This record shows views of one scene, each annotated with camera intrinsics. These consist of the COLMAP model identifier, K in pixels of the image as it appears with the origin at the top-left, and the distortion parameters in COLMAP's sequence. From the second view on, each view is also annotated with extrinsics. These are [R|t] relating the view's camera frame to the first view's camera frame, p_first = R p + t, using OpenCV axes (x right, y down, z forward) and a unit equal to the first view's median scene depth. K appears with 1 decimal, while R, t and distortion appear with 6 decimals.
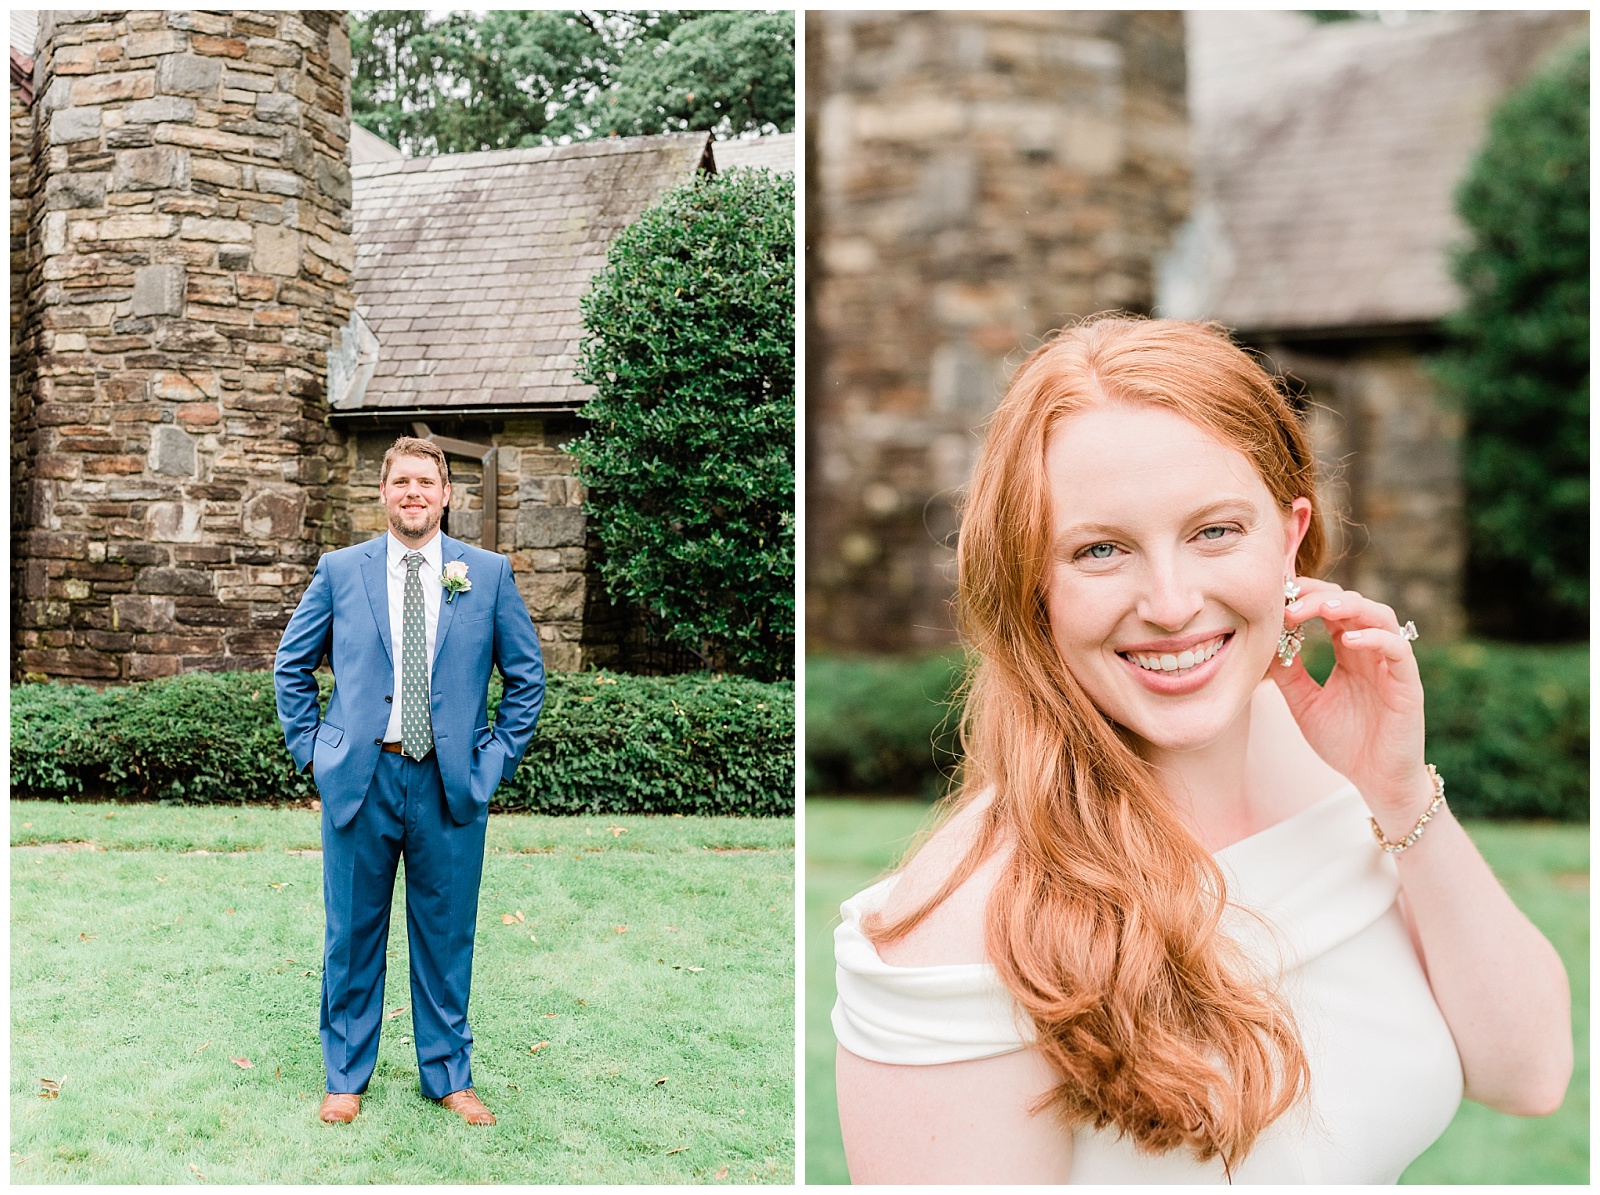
lens RADIAL K [[1887.9, 0, 421.9], [0, 1887.9, 598.3], [0, 0, 1]] dist [-0.003235, -0.004156]
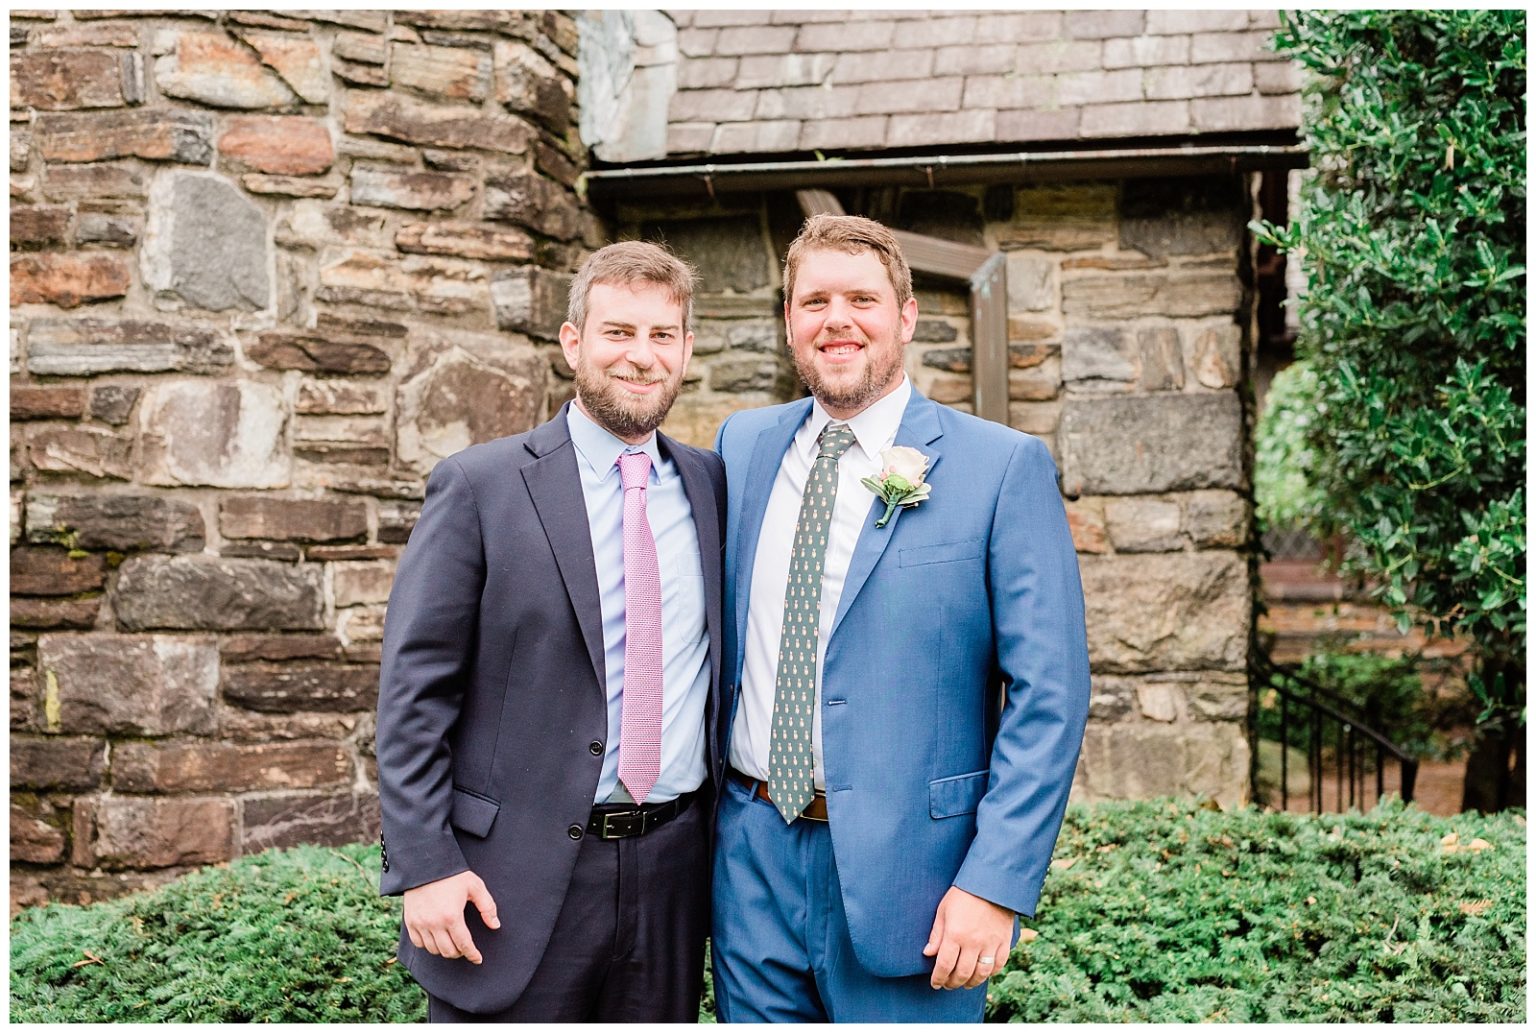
lens RADIAL K [[2165.2, 0, 748.3], [0, 2165.2, 518.1], [0, 0, 1]] dist [0.001069, 0.000686]
pose [[0.981331, -0.013699, 0.191839, -0.109137], [0.020019, 0.999318, -0.031044, -0.008444], [-0.191283, 0.034305, 0.980935, 0.559402]]
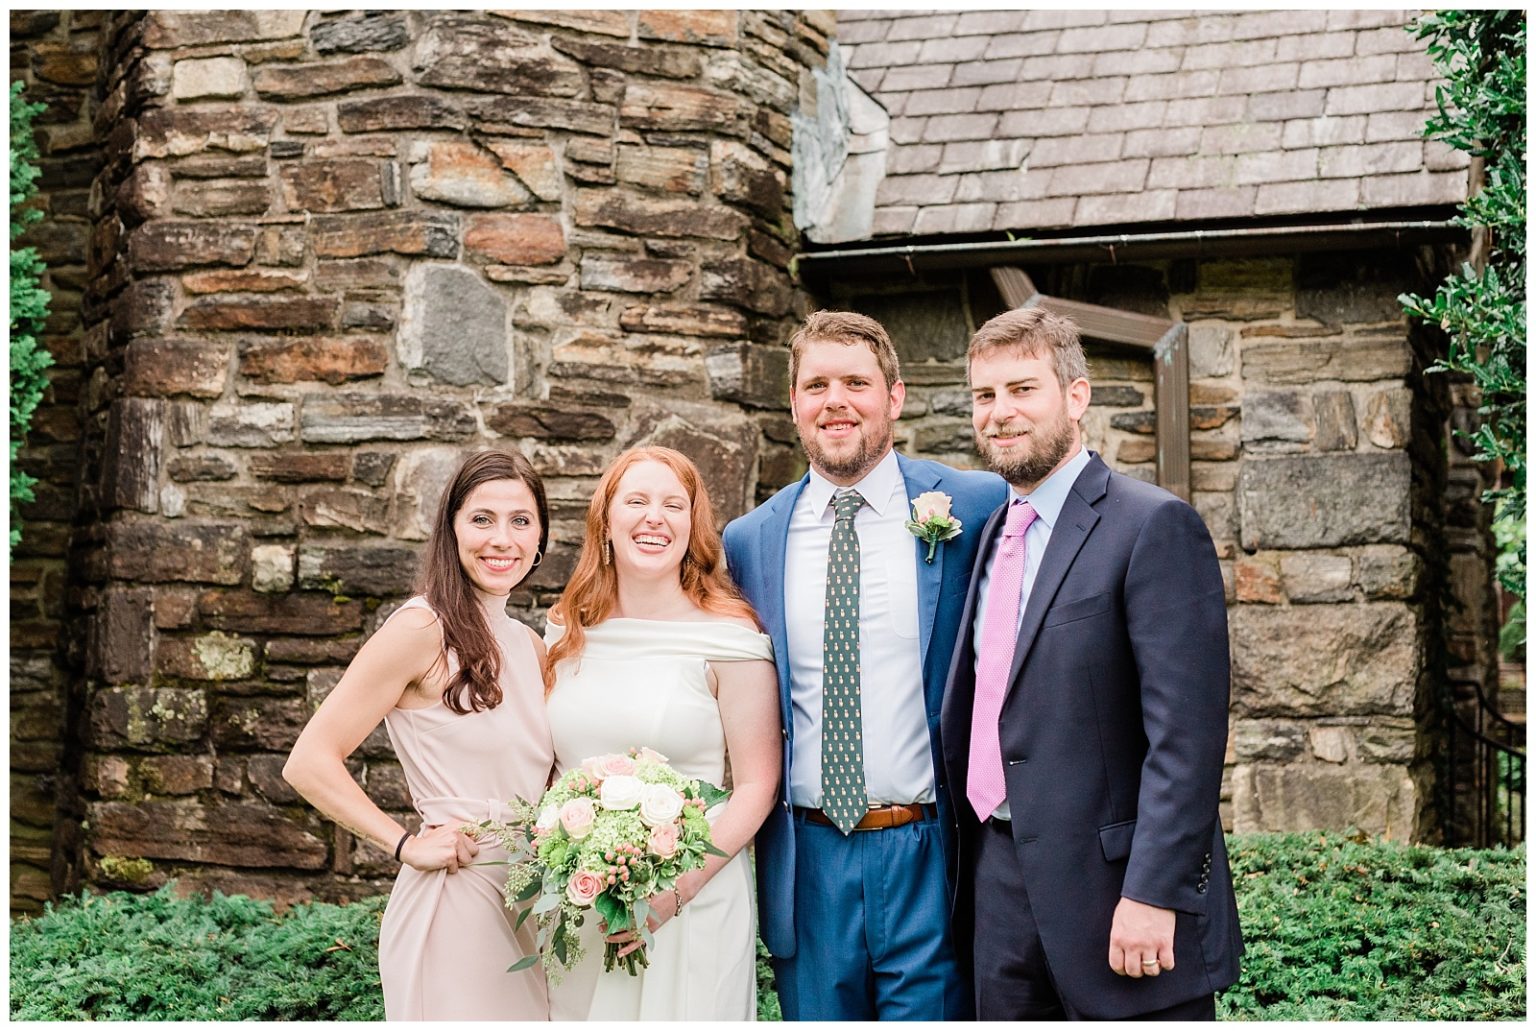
lens RADIAL K [[2234.3, 0, 768.0], [0, 2234.3, 515.5], [0, 0, 1]] dist [-0.002874, 0.043071]
pose [[0.998229, -0.009256, 0.058759, -0.091072], [0.012642, 0.998265, -0.057509, -0.006033], [-0.058124, 0.058150, 0.996614, 0.496906]]
